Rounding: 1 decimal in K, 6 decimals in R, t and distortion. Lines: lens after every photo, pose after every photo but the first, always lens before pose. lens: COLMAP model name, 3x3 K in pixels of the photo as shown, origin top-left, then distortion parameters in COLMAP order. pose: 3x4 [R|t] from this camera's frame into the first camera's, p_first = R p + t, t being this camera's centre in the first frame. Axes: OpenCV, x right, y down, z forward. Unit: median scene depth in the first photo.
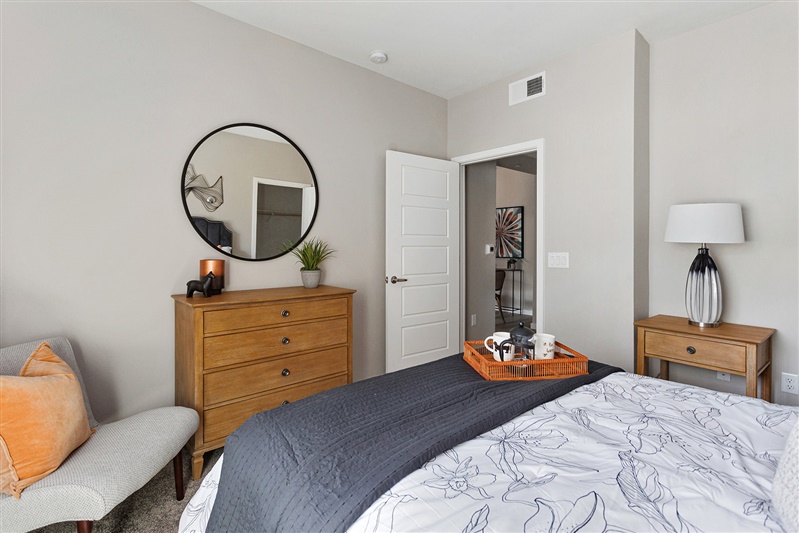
lens RADIAL K [[384.8, 0, 399.3], [0, 384.8, 248.2], [0, 0, 1]] dist [-0.000339, -0.000106]
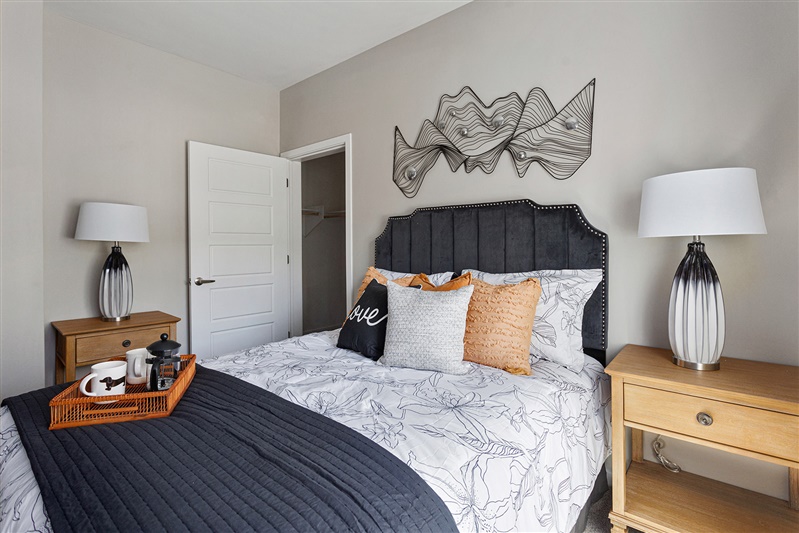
lens RADIAL K [[384.8, 0, 399.3], [0, 384.8, 248.2], [0, 0, 1]] dist [-0.000339, -0.000106]
pose [[-0.163753, -0.004722, 0.986490, -0.689057], [0.003732, 0.999978, 0.005406, 0.002374], [-0.986494, 0.004567, -0.163732, 0.742455]]
